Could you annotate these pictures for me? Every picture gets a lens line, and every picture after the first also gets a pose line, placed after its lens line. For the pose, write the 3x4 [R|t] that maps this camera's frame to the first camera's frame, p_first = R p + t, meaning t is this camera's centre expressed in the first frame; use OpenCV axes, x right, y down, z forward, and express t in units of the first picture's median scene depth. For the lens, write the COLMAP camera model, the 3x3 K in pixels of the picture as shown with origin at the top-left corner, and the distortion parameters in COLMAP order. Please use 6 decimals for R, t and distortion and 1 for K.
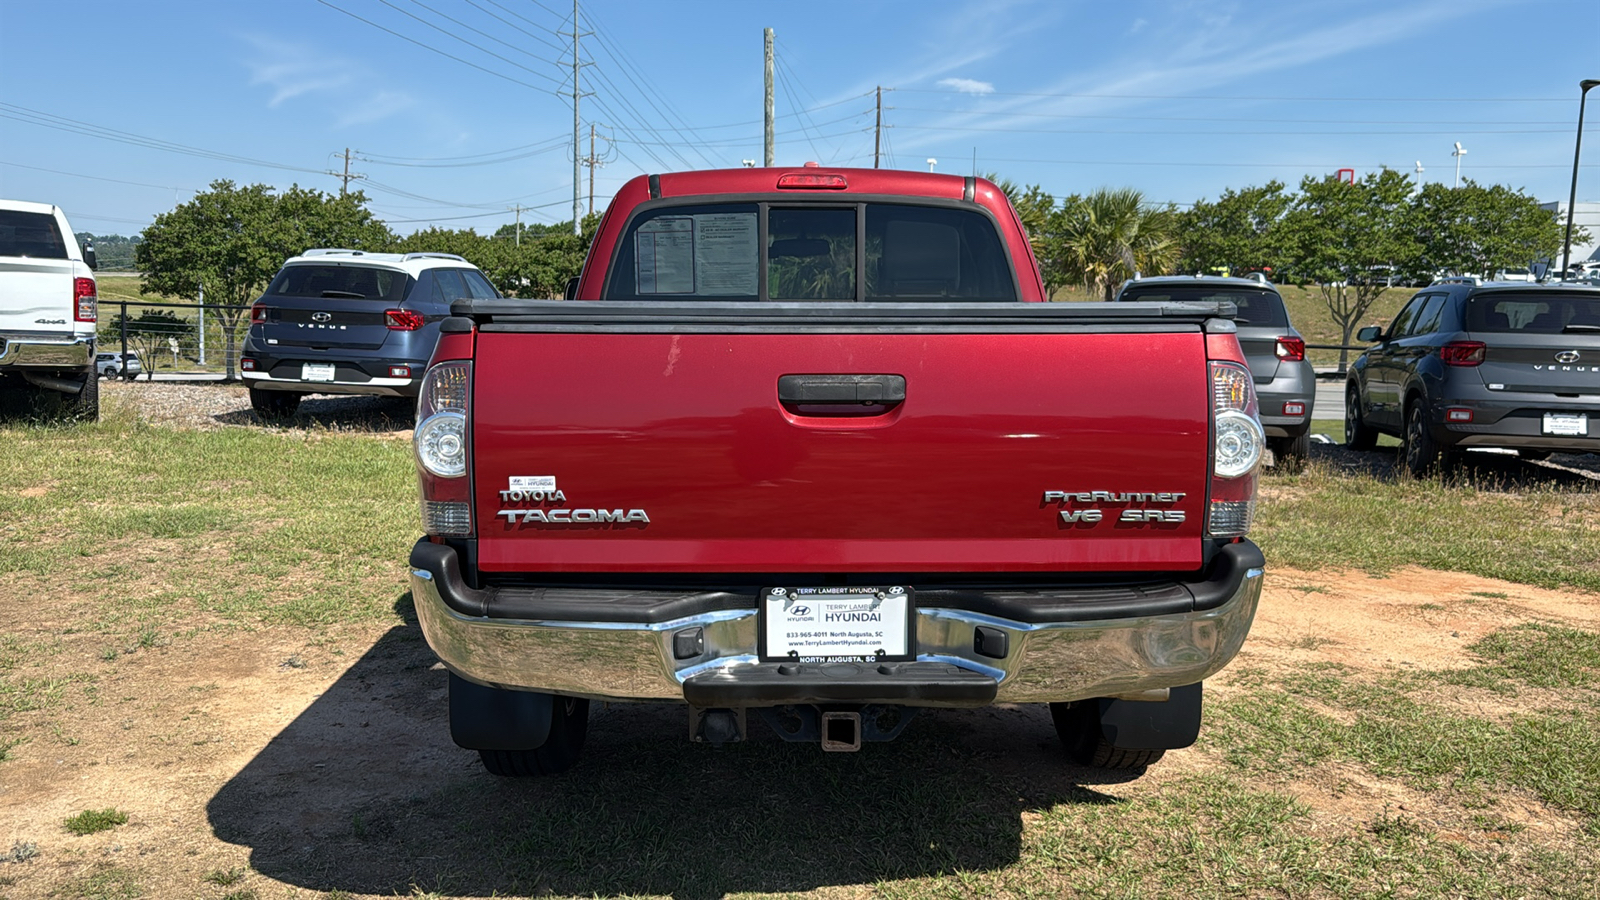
lens RADIAL K [[1389.1, 0, 800.0], [0, 1389.1, 450.0], [0, 0, 1]] dist [0.129933, -0.270372]
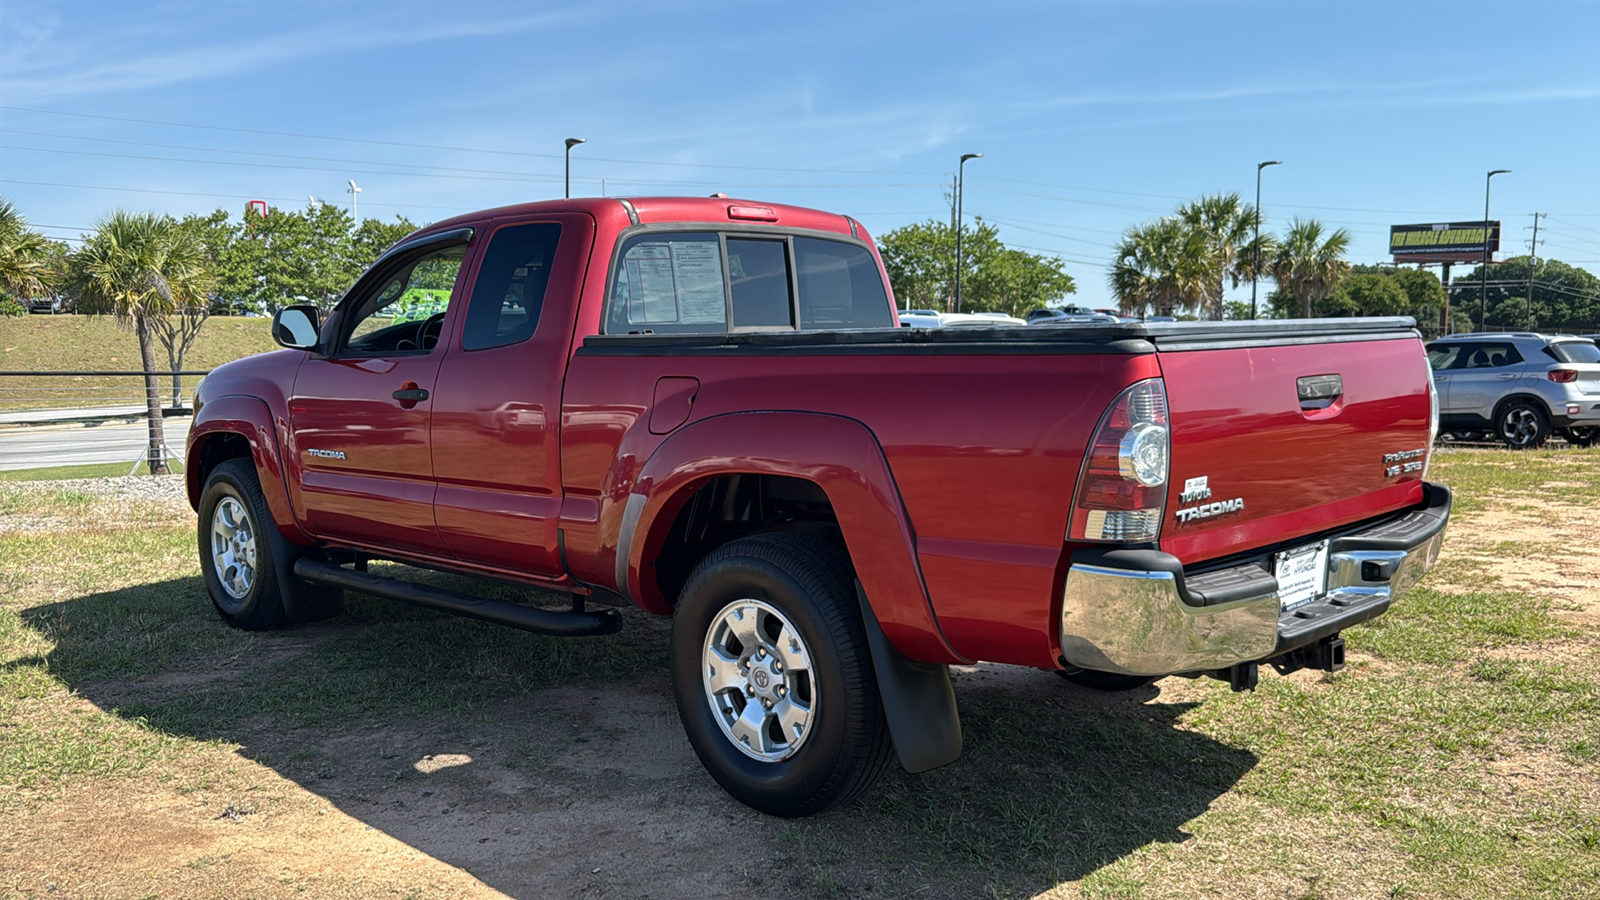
lens RADIAL K [[1389.1, 0, 800.0], [0, 1389.1, 450.0], [0, 0, 1]] dist [0.129933, -0.270372]
pose [[0.712062, -0.077666, 0.697808, -0.707309], [0.092597, 0.995570, 0.016318, -0.030310], [-0.695984, 0.052996, 0.716099, 0.239564]]
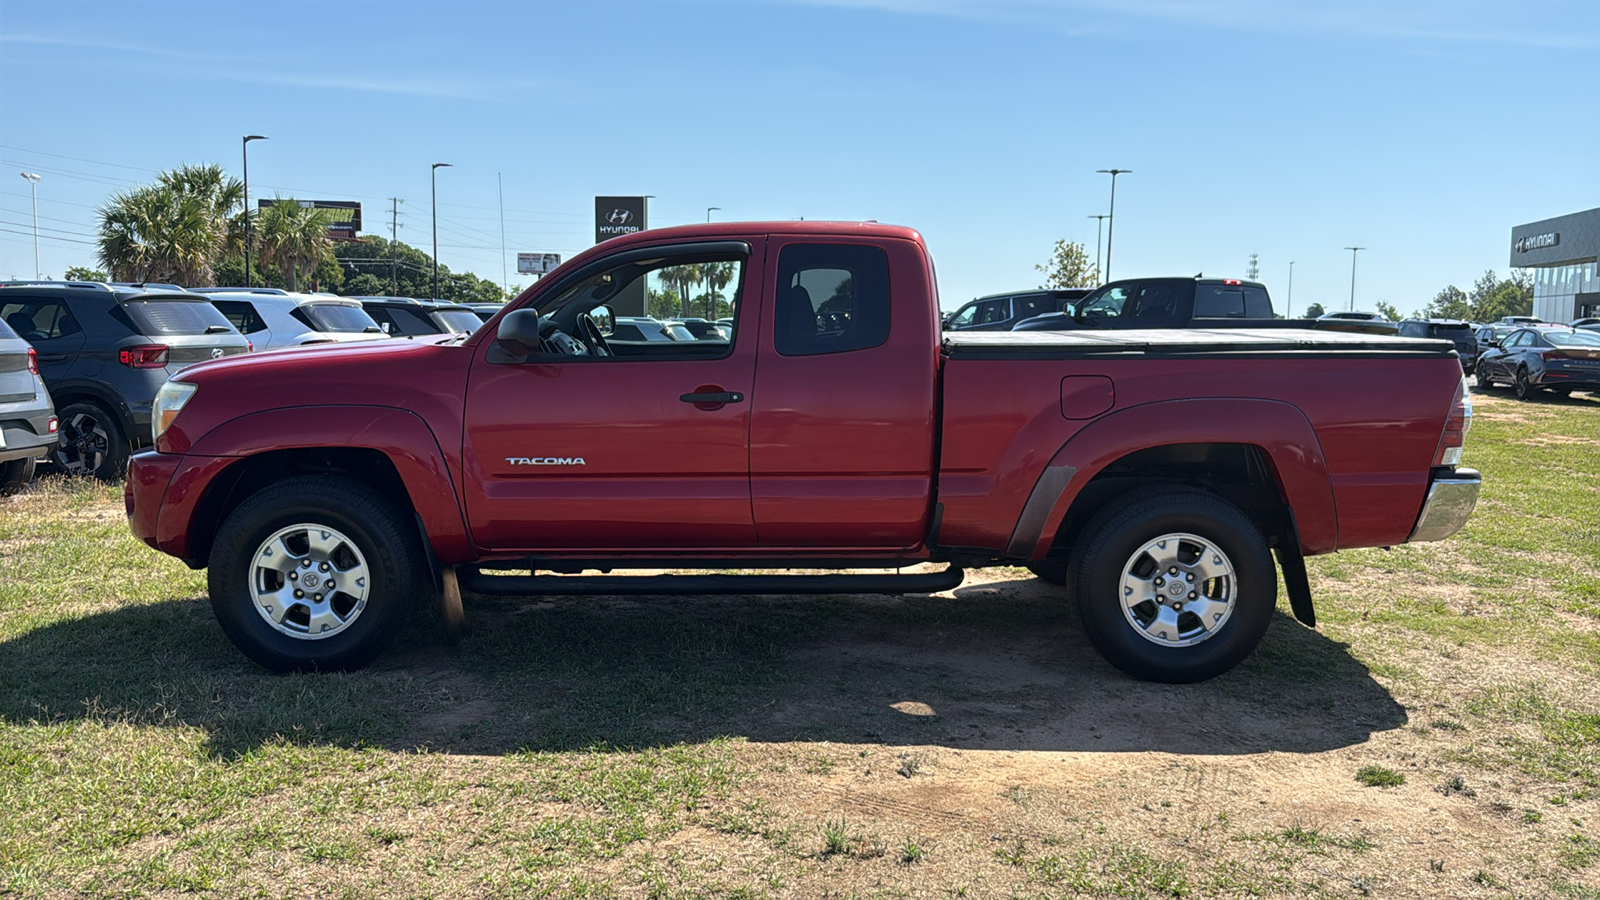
lens RADIAL K [[1389.1, 0, 800.0], [0, 1389.1, 450.0], [0, 0, 1]] dist [0.129933, -0.270372]
pose [[-0.007323, -0.118827, 0.992888, -1.280072], [0.101996, 0.987647, 0.118952, -0.164265], [-0.994758, 0.102142, 0.004888, 1.117267]]
